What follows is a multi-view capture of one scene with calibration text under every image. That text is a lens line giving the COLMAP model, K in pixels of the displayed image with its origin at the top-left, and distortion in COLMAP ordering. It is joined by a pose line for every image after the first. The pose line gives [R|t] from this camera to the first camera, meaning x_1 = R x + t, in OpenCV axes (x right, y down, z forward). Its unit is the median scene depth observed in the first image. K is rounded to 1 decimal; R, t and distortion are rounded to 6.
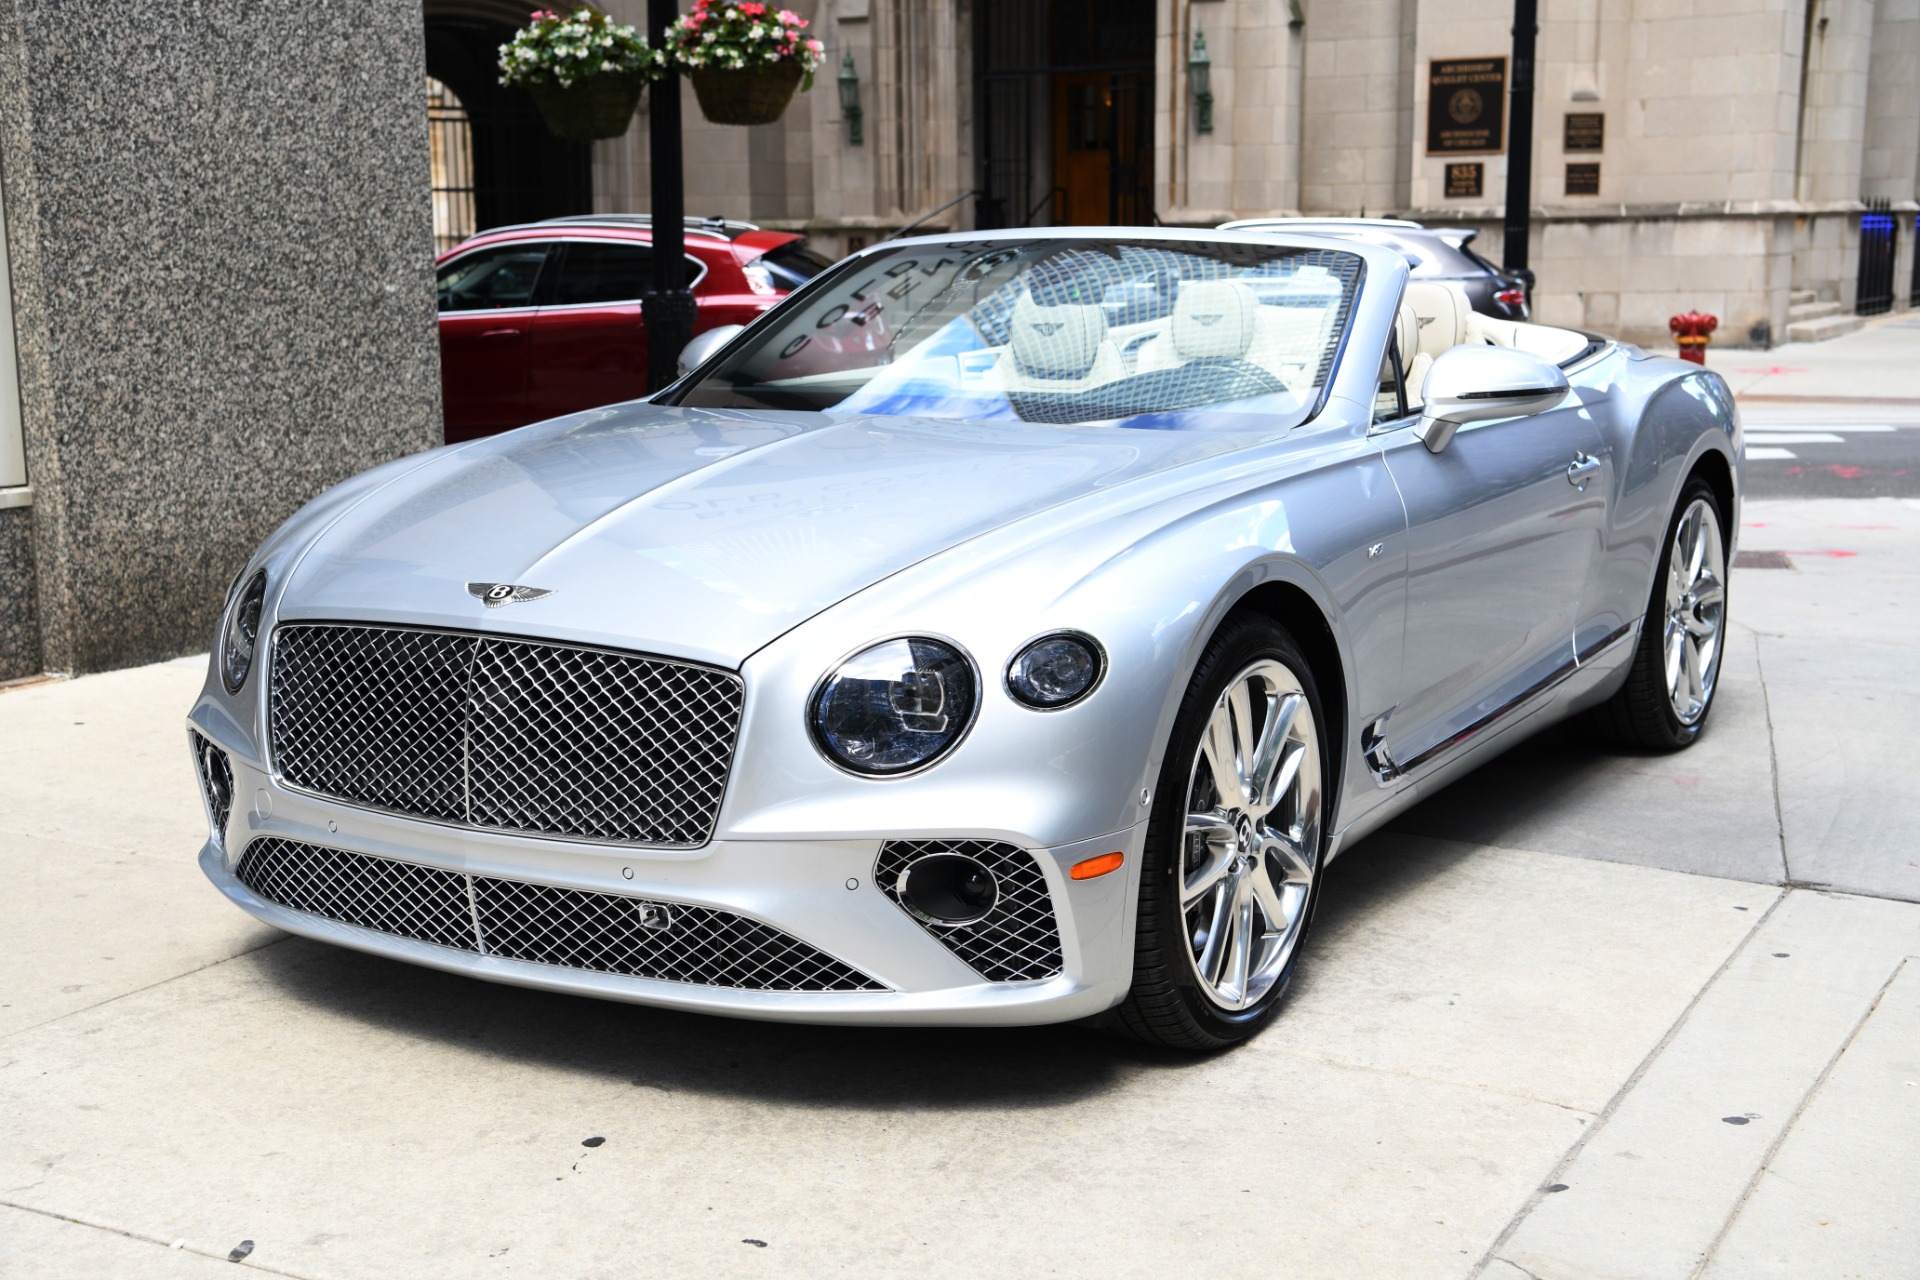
lens RADIAL K [[2429.5, 0, 971.1], [0, 2429.5, 626.8], [0, 0, 1]] dist [0.225581, 0.000000]
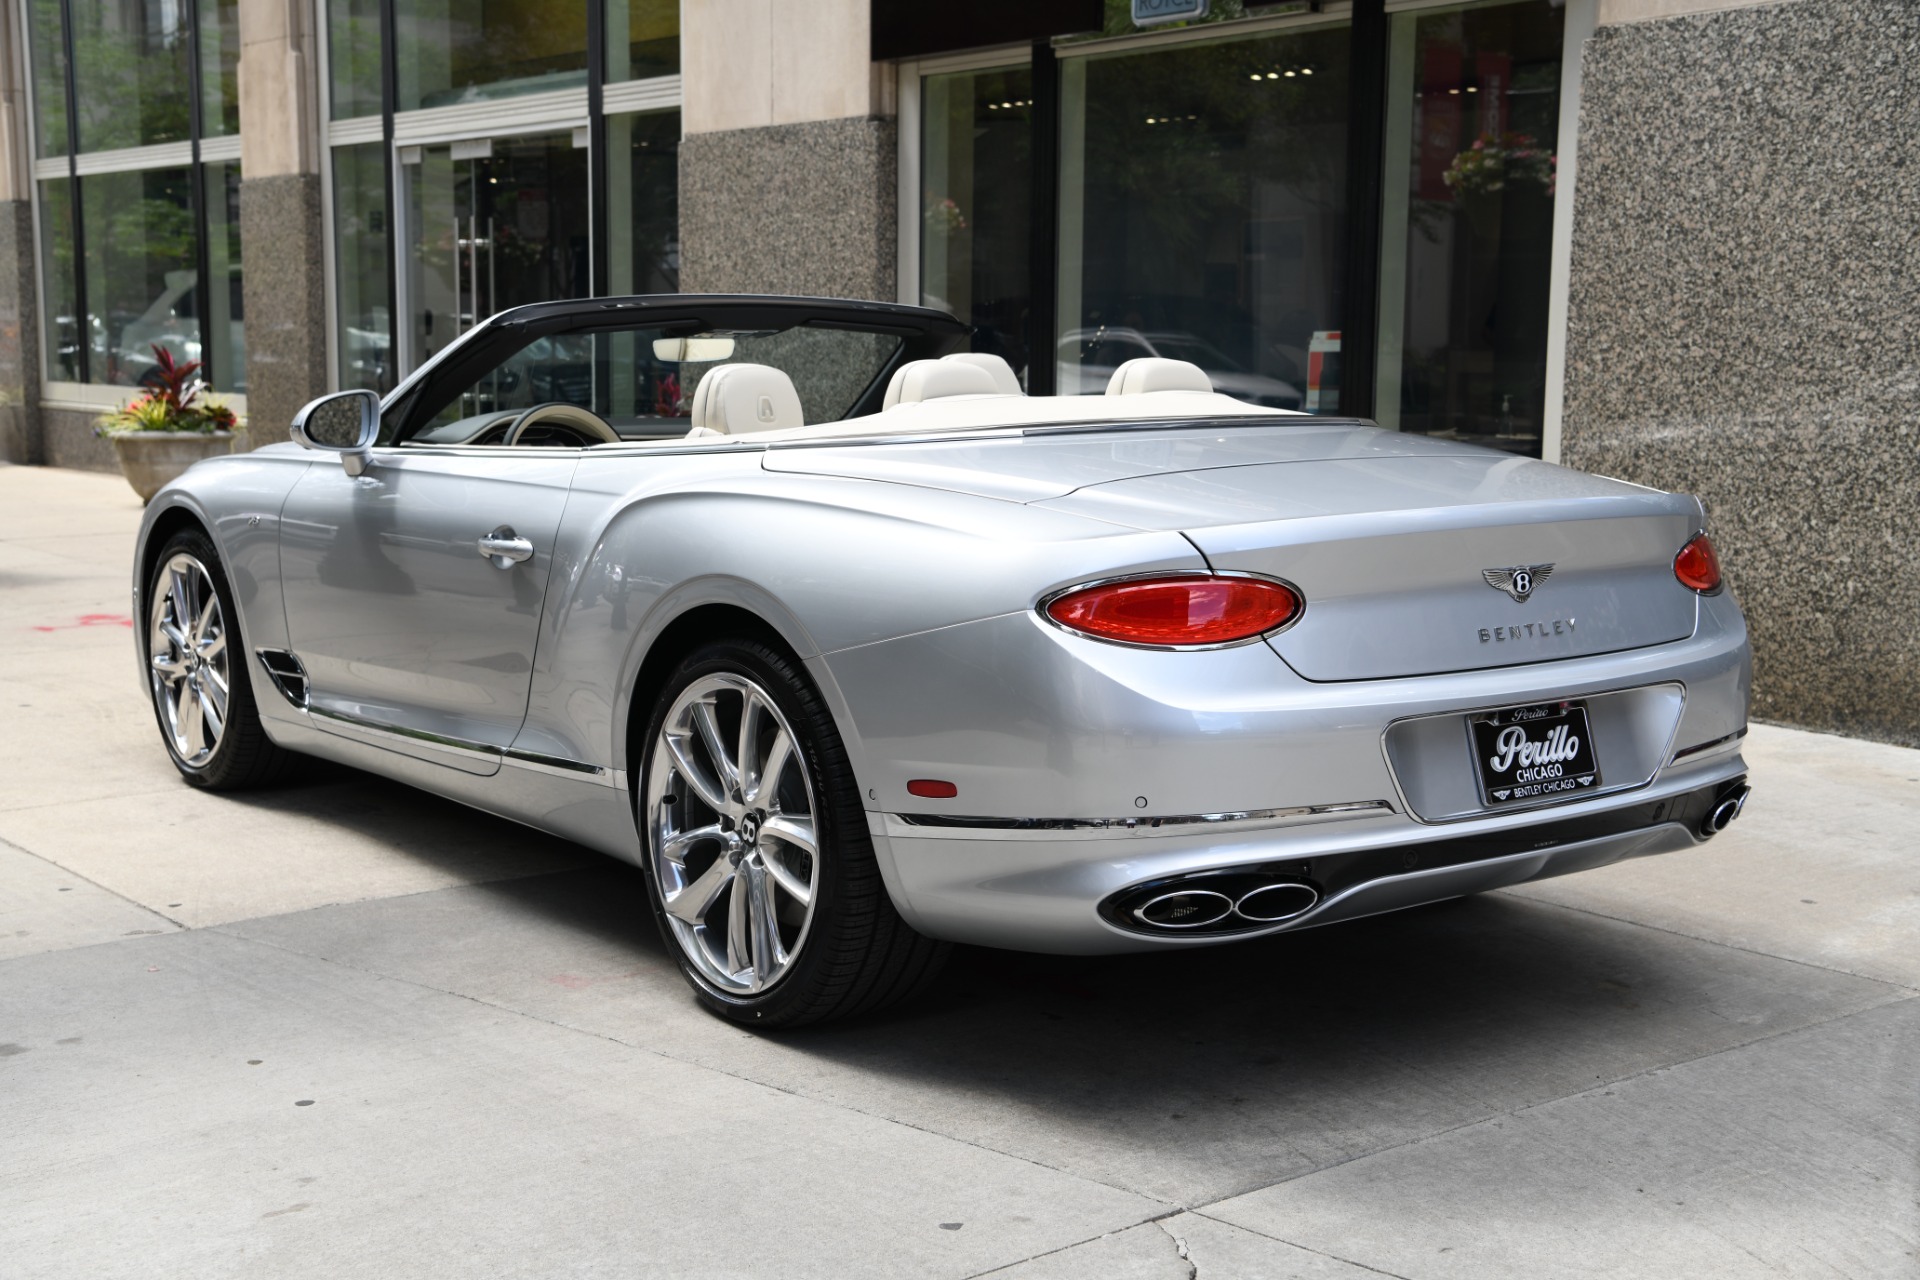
lens RADIAL K [[2429.5, 0, 953.3], [0, 2429.5, 628.3], [0, 0, 1]] dist [0.225581, 0.000000]
pose [[-0.397292, 0.116010, -0.910330, 0.750217], [-0.152145, 0.969923, 0.190004, -0.173280], [0.904992, 0.213989, -0.367692, 1.086048]]
